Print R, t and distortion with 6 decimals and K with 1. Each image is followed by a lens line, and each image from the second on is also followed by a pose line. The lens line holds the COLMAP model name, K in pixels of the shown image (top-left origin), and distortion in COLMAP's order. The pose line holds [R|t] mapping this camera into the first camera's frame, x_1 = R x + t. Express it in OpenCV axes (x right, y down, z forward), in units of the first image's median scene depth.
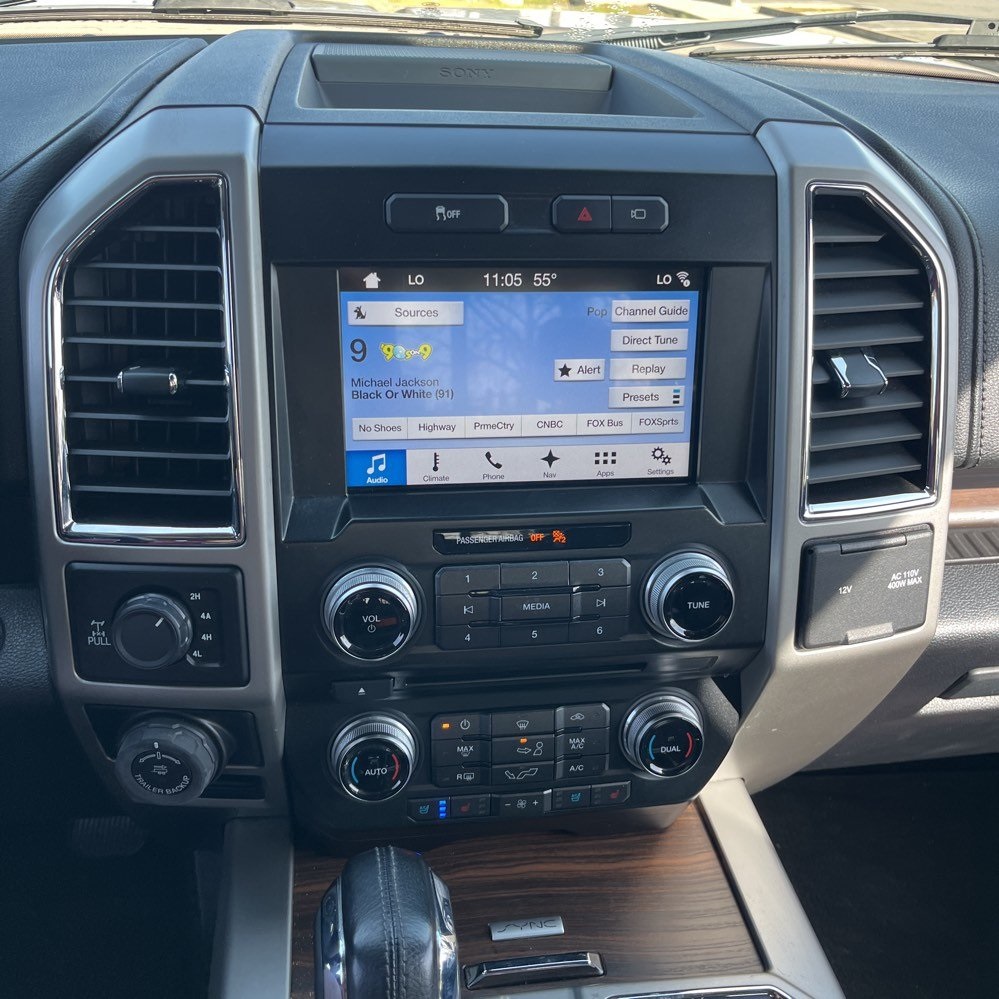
lens RADIAL K [[1020.4, 0, 510.8], [0, 1020.4, 499.9], [0, 0, 1]] dist [0.018776, 0.002598]
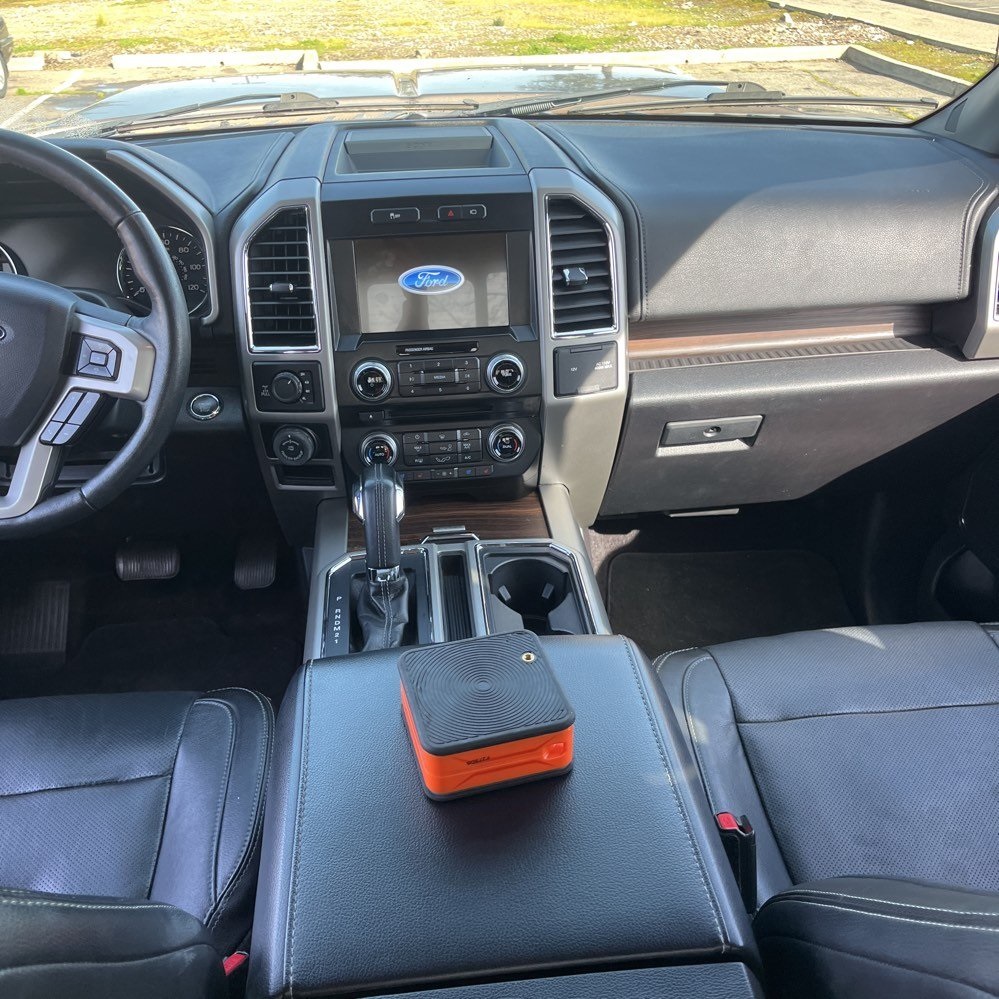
lens RADIAL K [[1007.9, 0, 501.9], [0, 1007.9, 511.0], [0, 0, 1]] dist [0.078887, -0.111912]
pose [[0.996007, -0.030350, -0.083956, 0.363372], [0.031848, 0.999356, 0.016561, 0.386030], [0.083399, -0.019168, 0.996332, -1.385643]]
